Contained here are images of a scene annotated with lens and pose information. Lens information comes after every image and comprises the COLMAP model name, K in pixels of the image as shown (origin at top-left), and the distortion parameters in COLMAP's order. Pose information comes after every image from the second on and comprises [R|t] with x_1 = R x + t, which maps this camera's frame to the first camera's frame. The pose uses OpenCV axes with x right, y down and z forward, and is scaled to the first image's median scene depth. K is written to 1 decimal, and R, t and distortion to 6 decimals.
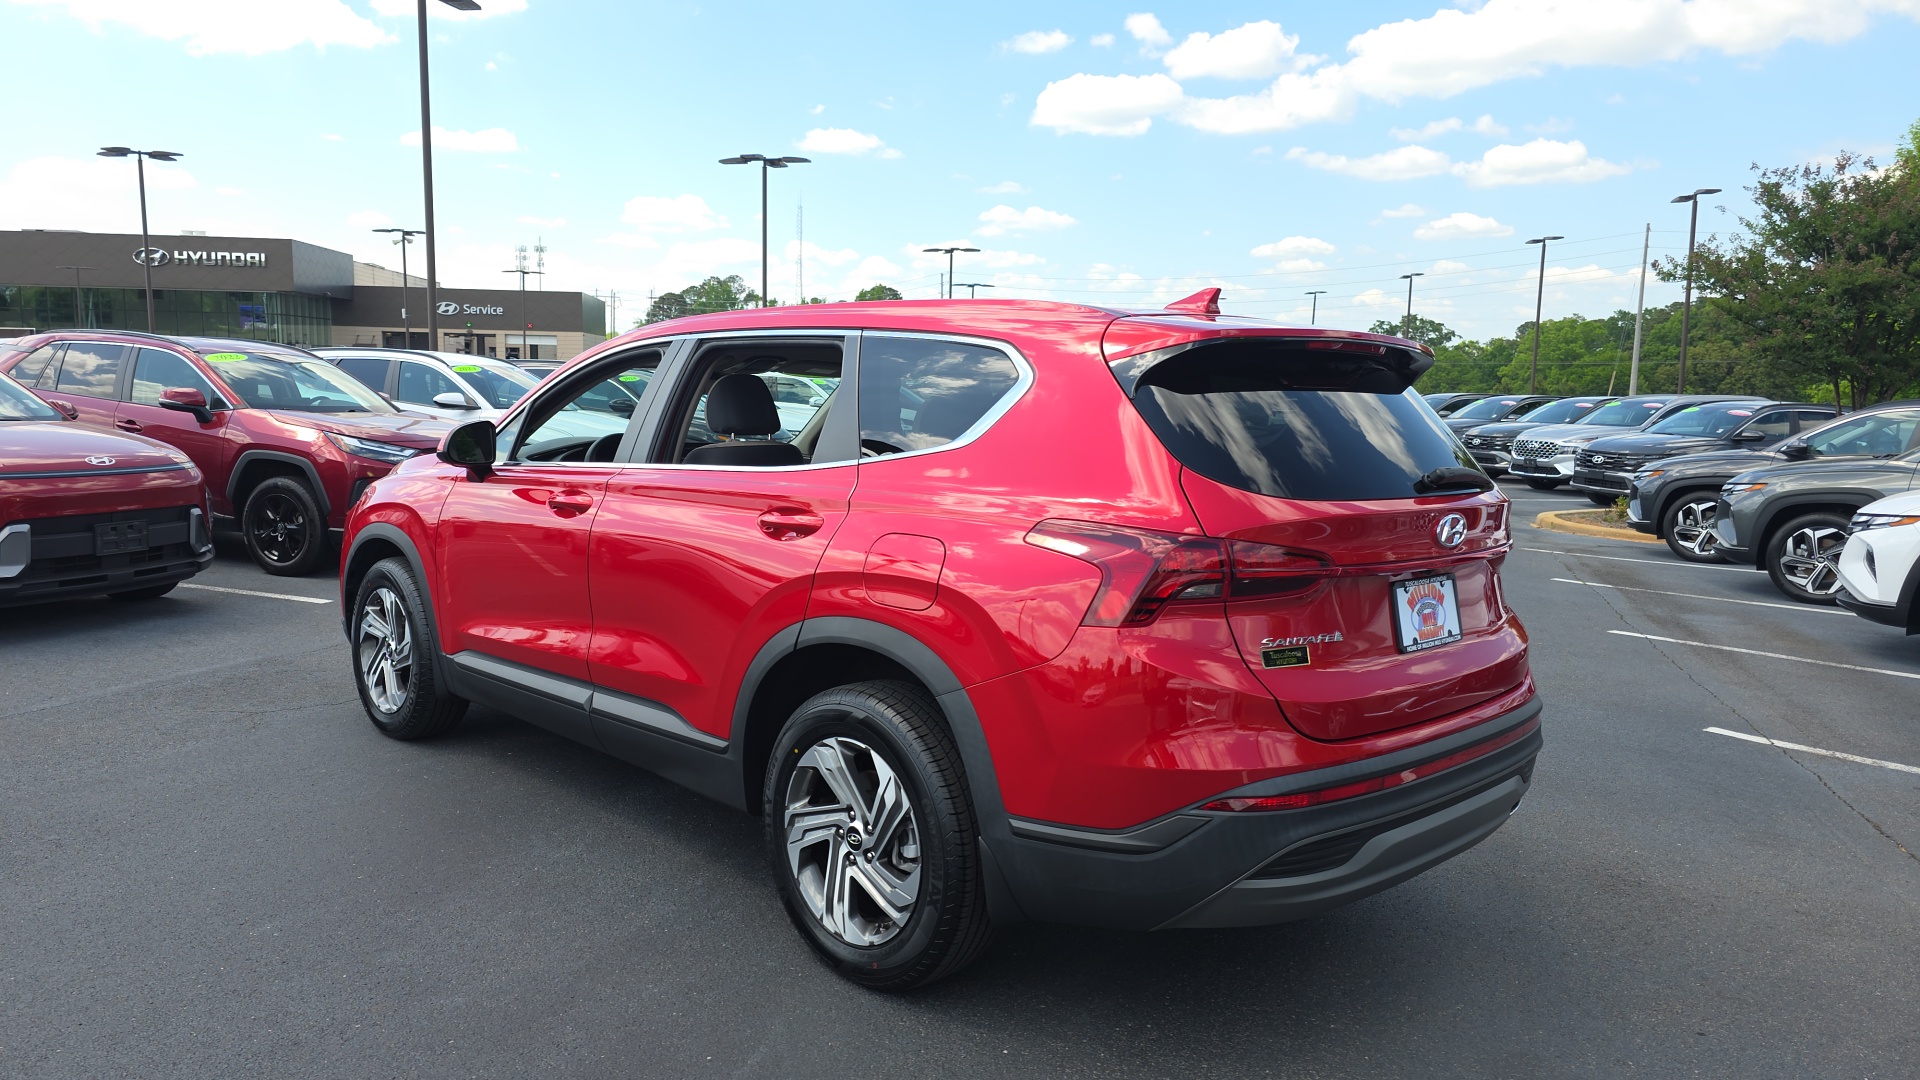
lens RADIAL K [[1310.8, 0, 883.9], [0, 1310.8, 507.0], [0, 0, 1]] dist [0.051292, -0.062411]
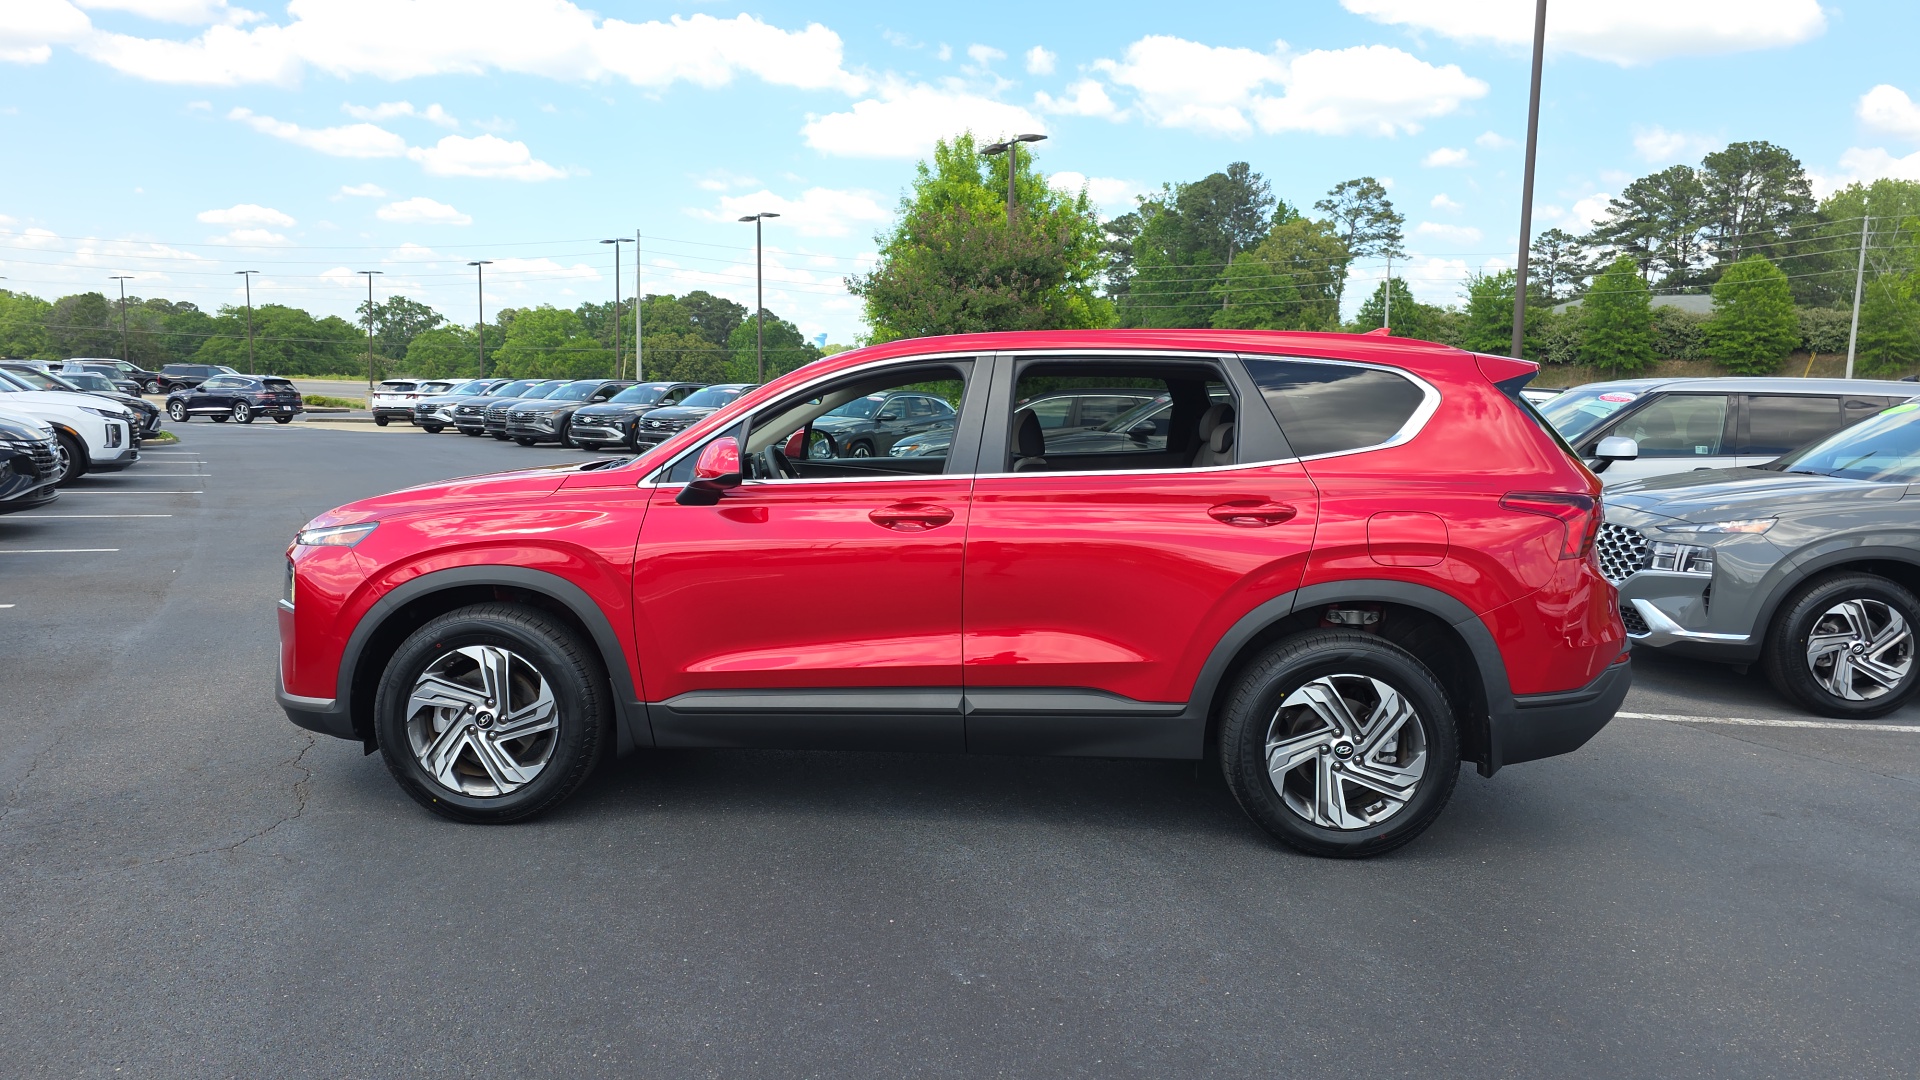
lens RADIAL K [[1310.8, 0, 936.2], [0, 1310.8, 498.4], [0, 0, 1]] dist [0.051292, -0.062411]
pose [[0.702616, -0.062667, 0.708805, -0.162772], [0.056993, 0.997870, 0.031728, -0.008187], [-0.709283, 0.018105, 0.704691, 0.048159]]
